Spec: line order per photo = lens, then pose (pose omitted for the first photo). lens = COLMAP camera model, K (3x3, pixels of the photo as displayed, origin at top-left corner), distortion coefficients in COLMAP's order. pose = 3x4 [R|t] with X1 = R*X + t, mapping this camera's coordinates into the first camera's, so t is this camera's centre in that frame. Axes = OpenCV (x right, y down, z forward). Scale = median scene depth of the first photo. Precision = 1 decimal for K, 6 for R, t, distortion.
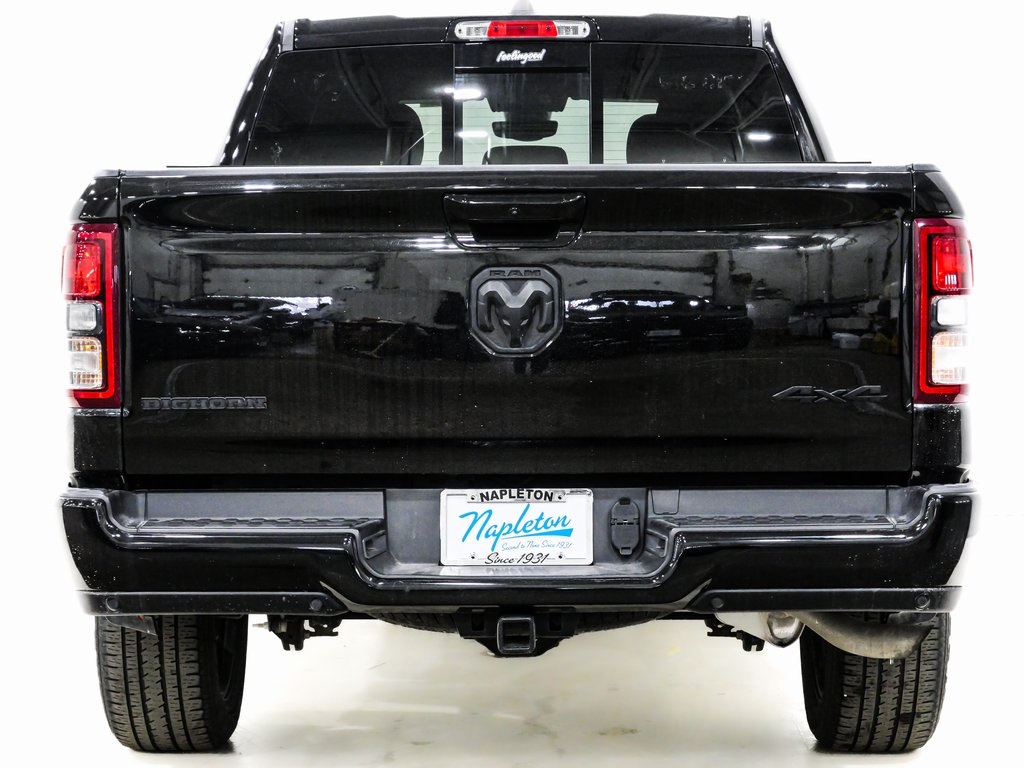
lens RADIAL K [[2341.7, 0, 507.8], [0, 2341.7, 382.2], [0, 0, 1]] dist [0.146660, 0.000000]
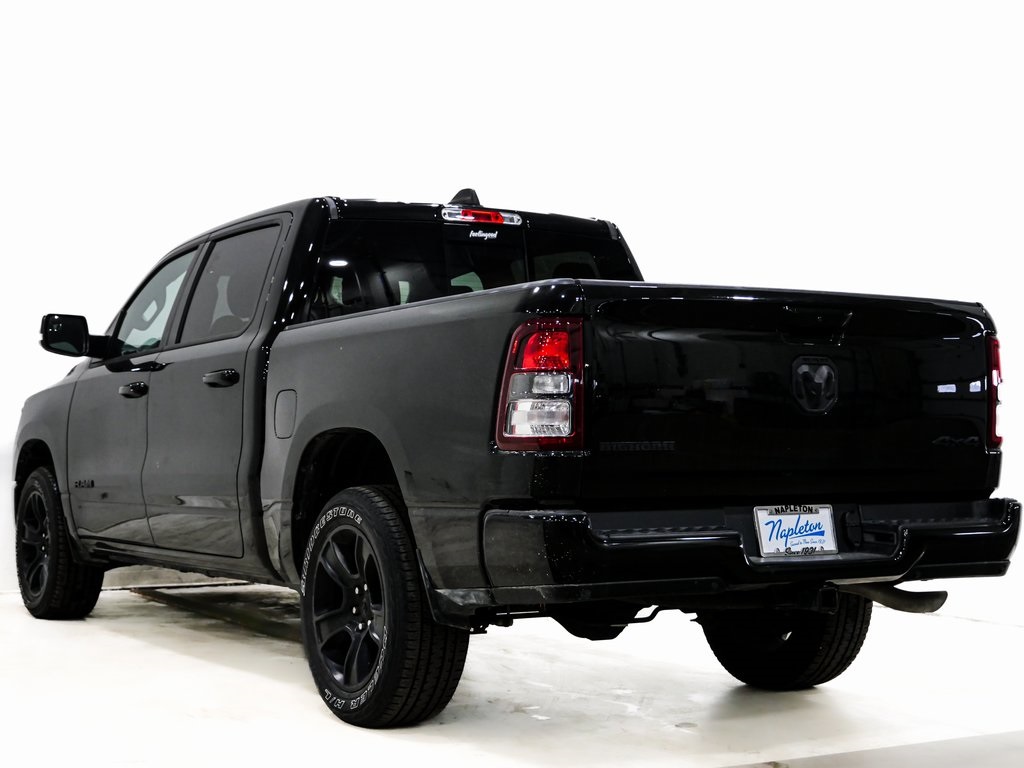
lens RADIAL K [[1628.8, 0, 512.7], [0, 1628.8, 375.8], [0, 0, 1]] dist [0.117308, 0.000000]
pose [[0.845725, 0.025502, 0.533009, -0.710961], [0.023812, 0.996059, -0.085439, 0.048297], [-0.533087, 0.084950, 0.841785, 0.204344]]
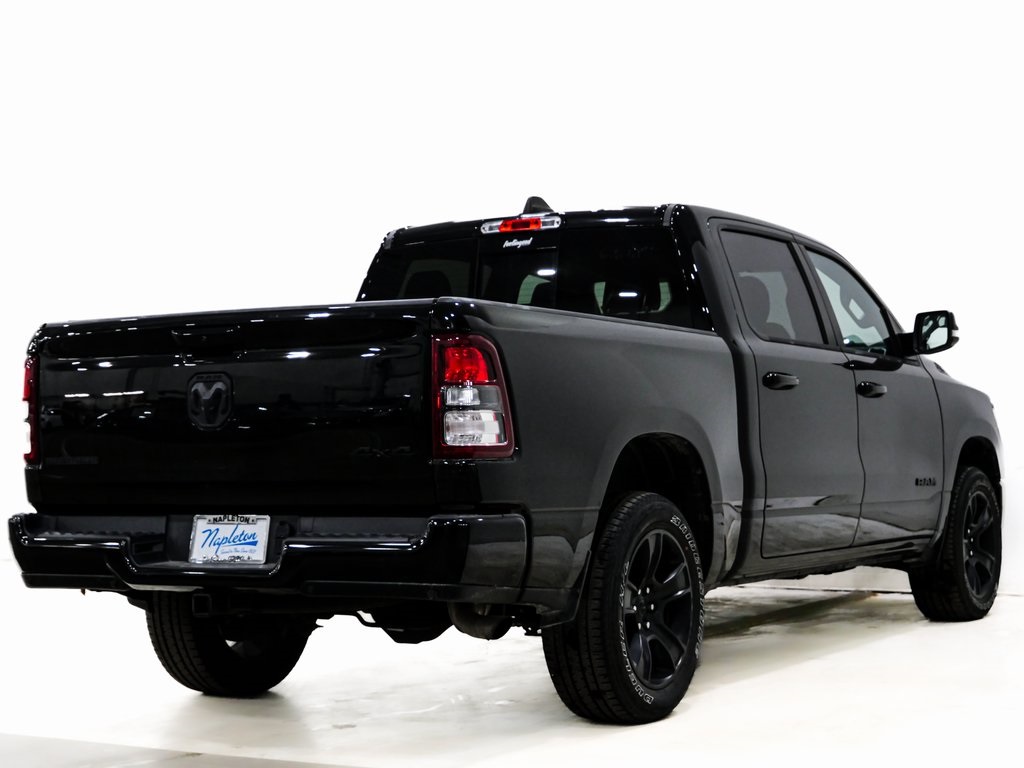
lens RADIAL K [[1850.5, 0, 515.2], [0, 1850.5, 390.0], [0, 0, 1]] dist [0.069876, 0.000000]
pose [[0.872500, -0.022554, -0.488093, 0.779782], [-0.014019, 0.997367, -0.071146, 0.047619], [0.488413, 0.068918, 0.869887, 0.003752]]
